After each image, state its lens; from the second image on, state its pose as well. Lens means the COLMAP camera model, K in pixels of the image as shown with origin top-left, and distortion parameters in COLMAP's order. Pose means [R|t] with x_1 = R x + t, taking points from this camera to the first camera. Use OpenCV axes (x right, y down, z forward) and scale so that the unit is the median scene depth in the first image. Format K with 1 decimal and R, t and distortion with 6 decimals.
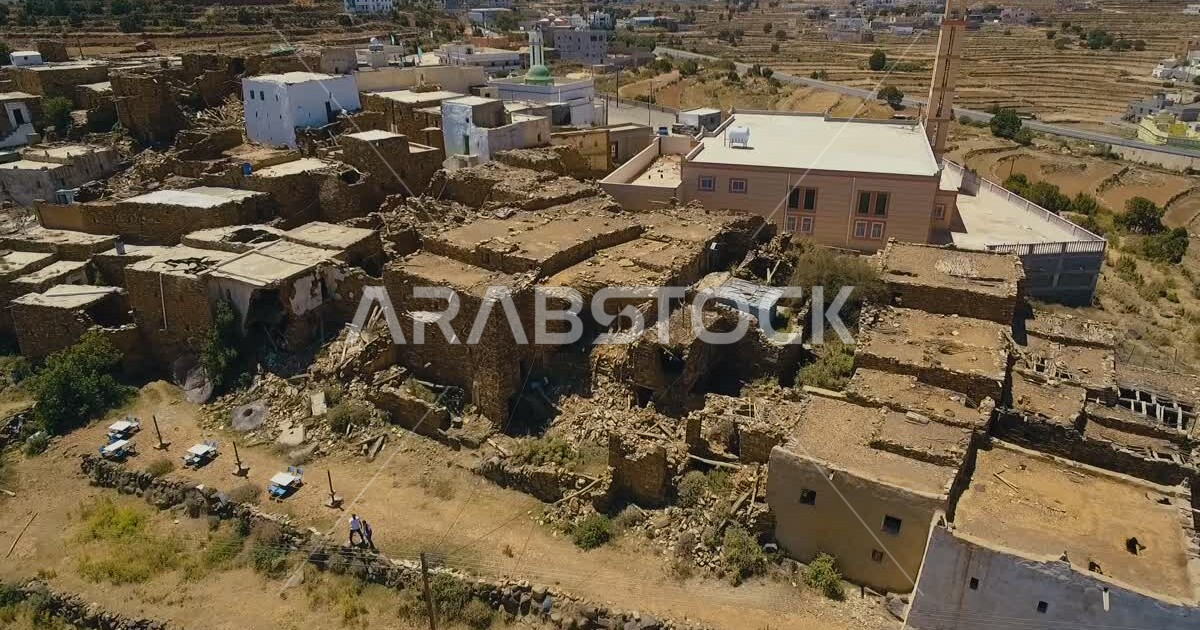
lens RADIAL K [[728.1, 0, 605.9], [0, 728.1, 316.3], [0, 0, 1]] dist [0.004058, -0.002531]
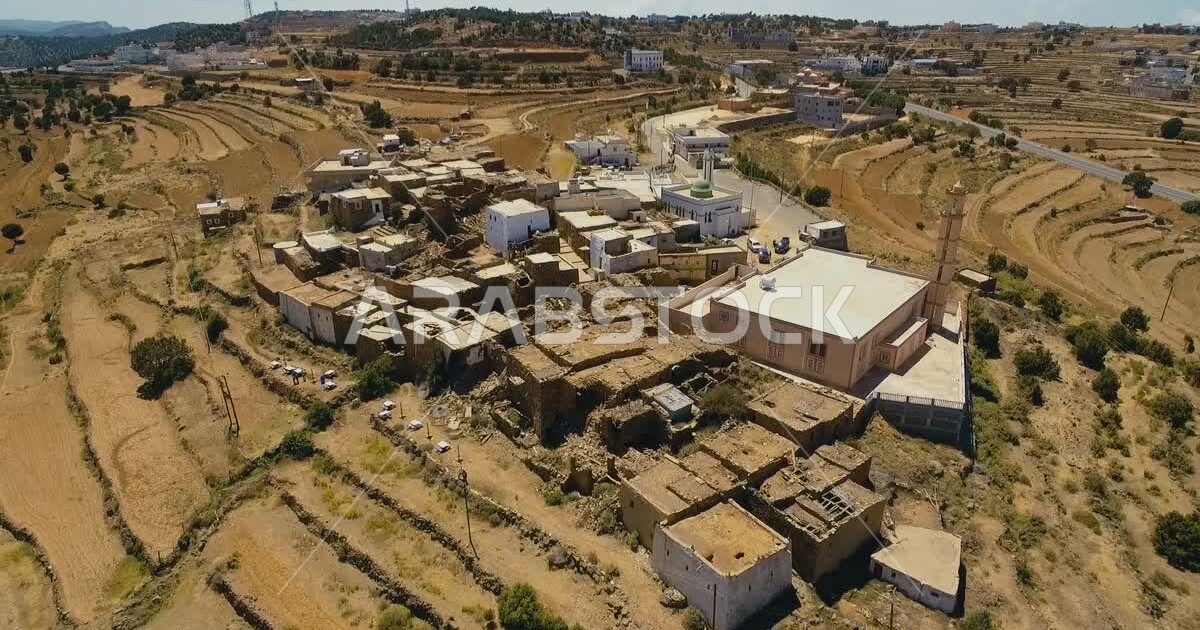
lens RADIAL K [[728.1, 0, 606.7], [0, 728.1, 315.4], [0, 0, 1]] dist [0.004058, -0.002531]
pose [[0.925728, 0.151811, -0.346382, 0.632746], [-0.154856, 0.987754, 0.019046, -0.246362], [0.345031, 0.036007, 0.937900, -0.796894]]
